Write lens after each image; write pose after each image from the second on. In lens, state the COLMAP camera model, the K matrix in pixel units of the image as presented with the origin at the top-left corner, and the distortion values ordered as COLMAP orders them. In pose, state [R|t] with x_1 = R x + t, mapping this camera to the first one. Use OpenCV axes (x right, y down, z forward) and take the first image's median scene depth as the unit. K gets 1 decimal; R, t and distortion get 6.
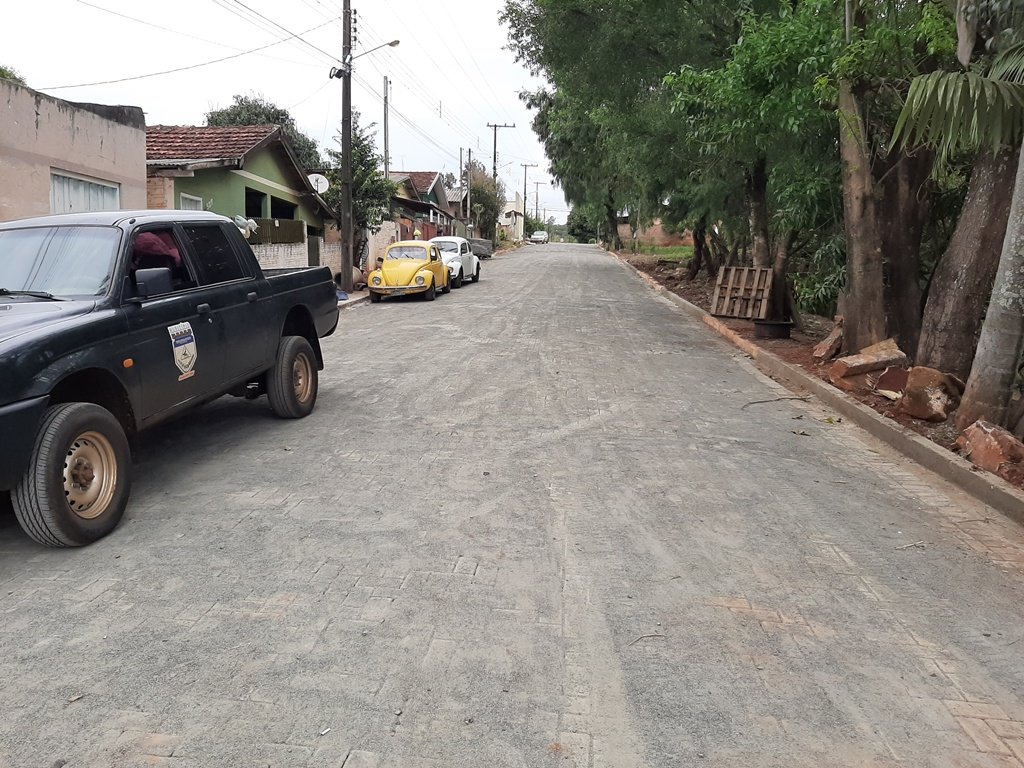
lens RADIAL K [[799.2, 0, 507.2], [0, 799.2, 367.0], [0, 0, 1]] dist [0.035693, -0.092907]
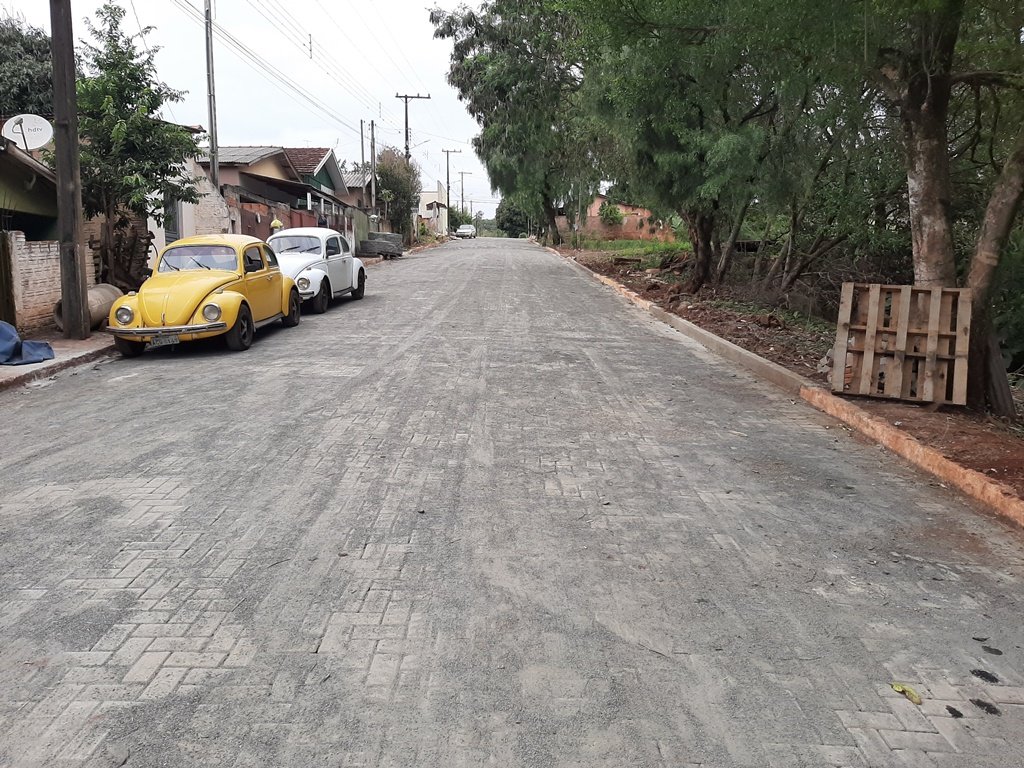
lens RADIAL K [[799.2, 0, 541.6], [0, 799.2, 358.9], [0, 0, 1]] dist [0.035693, -0.092907]
pose [[0.991456, -0.029956, 0.126958, 0.038191], [0.030393, 0.999537, -0.001501, -0.090262], [-0.126855, 0.005347, 0.991907, 0.590624]]
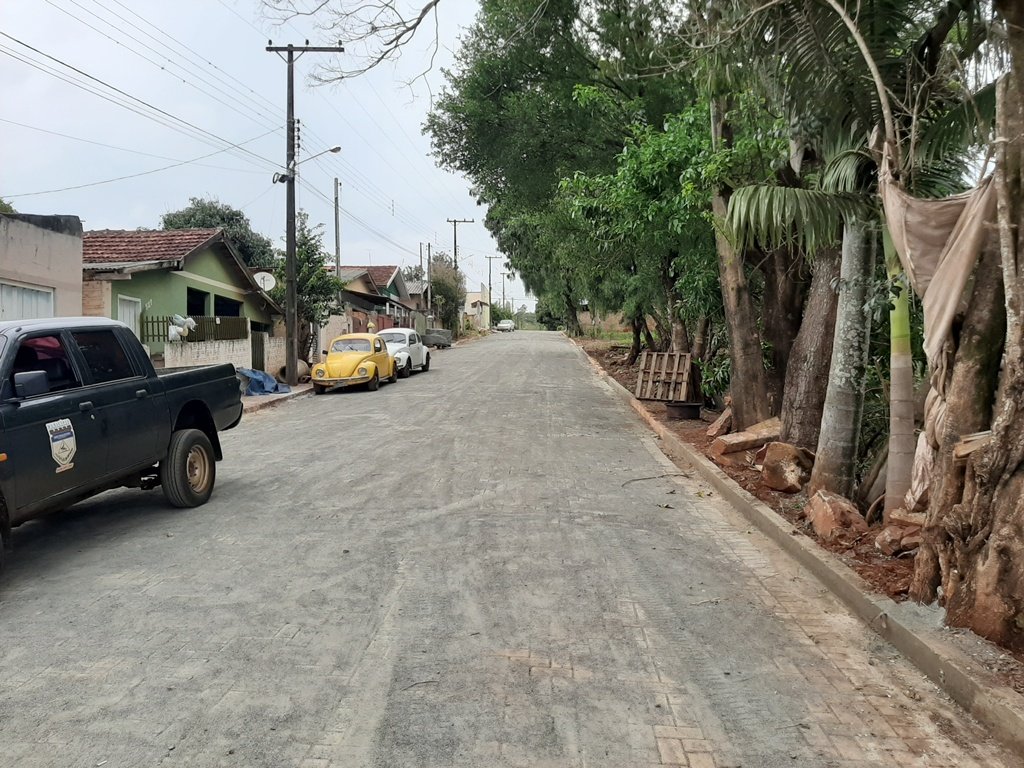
lens RADIAL K [[799.2, 0, 514.3], [0, 799.2, 375.4], [0, 0, 1]] dist [0.035693, -0.092907]
pose [[0.998911, -0.024185, 0.039901, 0.055753], [0.027982, 0.994840, -0.097518, 0.002783], [-0.037337, 0.098528, 0.994434, -0.039287]]
